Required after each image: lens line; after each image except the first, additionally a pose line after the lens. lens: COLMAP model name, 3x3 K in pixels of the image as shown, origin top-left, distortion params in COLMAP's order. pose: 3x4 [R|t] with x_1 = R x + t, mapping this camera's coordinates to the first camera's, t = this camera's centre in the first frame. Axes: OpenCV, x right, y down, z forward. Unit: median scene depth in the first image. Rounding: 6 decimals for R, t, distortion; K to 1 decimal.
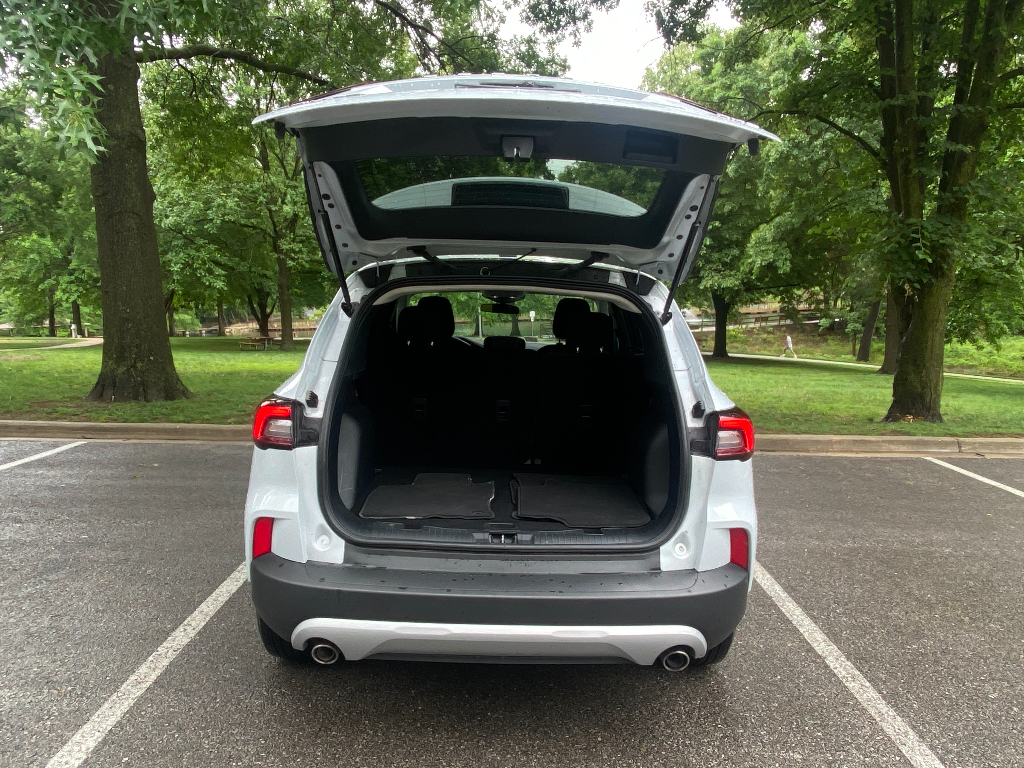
lens RADIAL K [[719.2, 0, 511.5], [0, 719.2, 381.0], [0, 0, 1]] dist [0.074657, -0.091826]
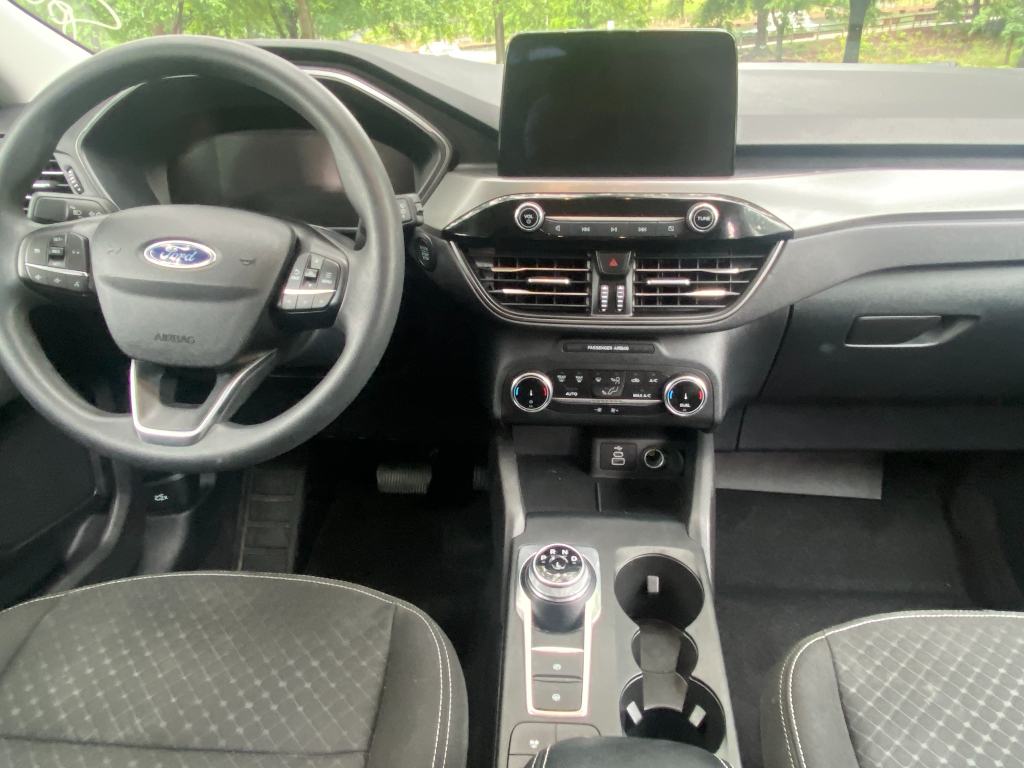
lens RADIAL K [[716.7, 0, 520.6], [0, 716.7, 385.8], [0, 0, 1]] dist [0.046141, -0.047052]
pose [[0.996187, 0.000678, -0.087236, -0.009963], [0.030384, 0.934663, 0.354233, -0.024251], [0.081777, -0.355533, 0.931079, 0.432563]]
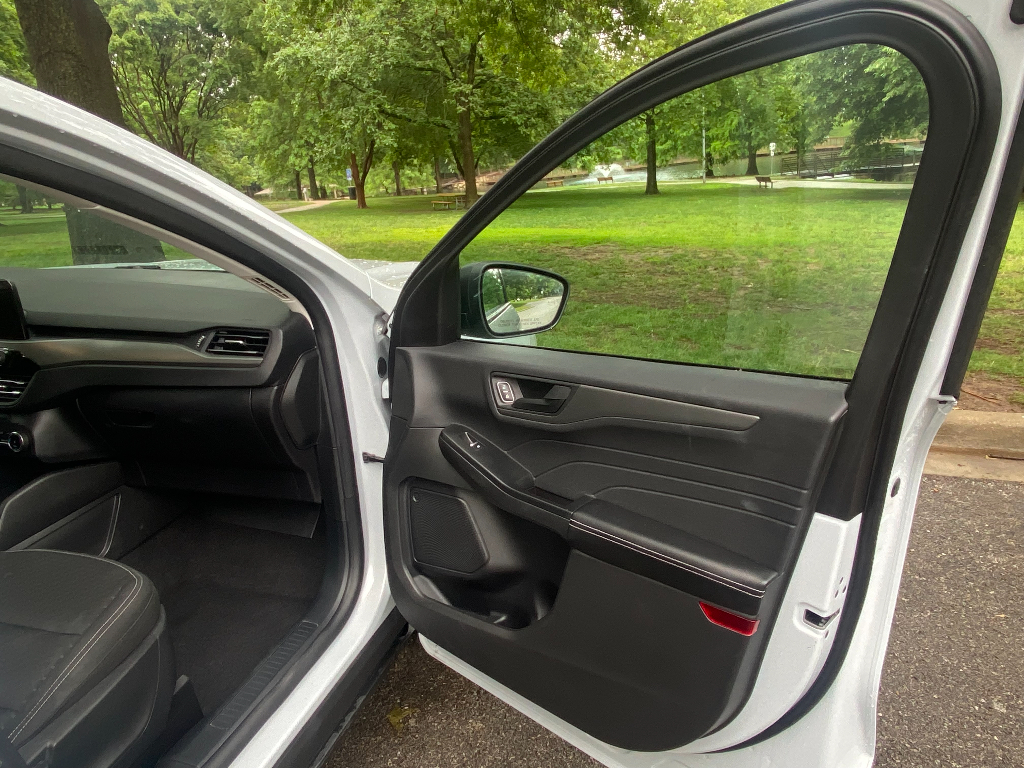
lens RADIAL K [[716.7, 0, 507.7], [0, 716.7, 386.5], [0, 0, 1]] dist [0.071954, -0.086506]
pose [[0.945278, 0.041602, -0.323602, 0.158826], [0.028367, 0.977602, 0.208543, -0.038509], [0.325030, -0.206311, 0.922925, 0.389602]]
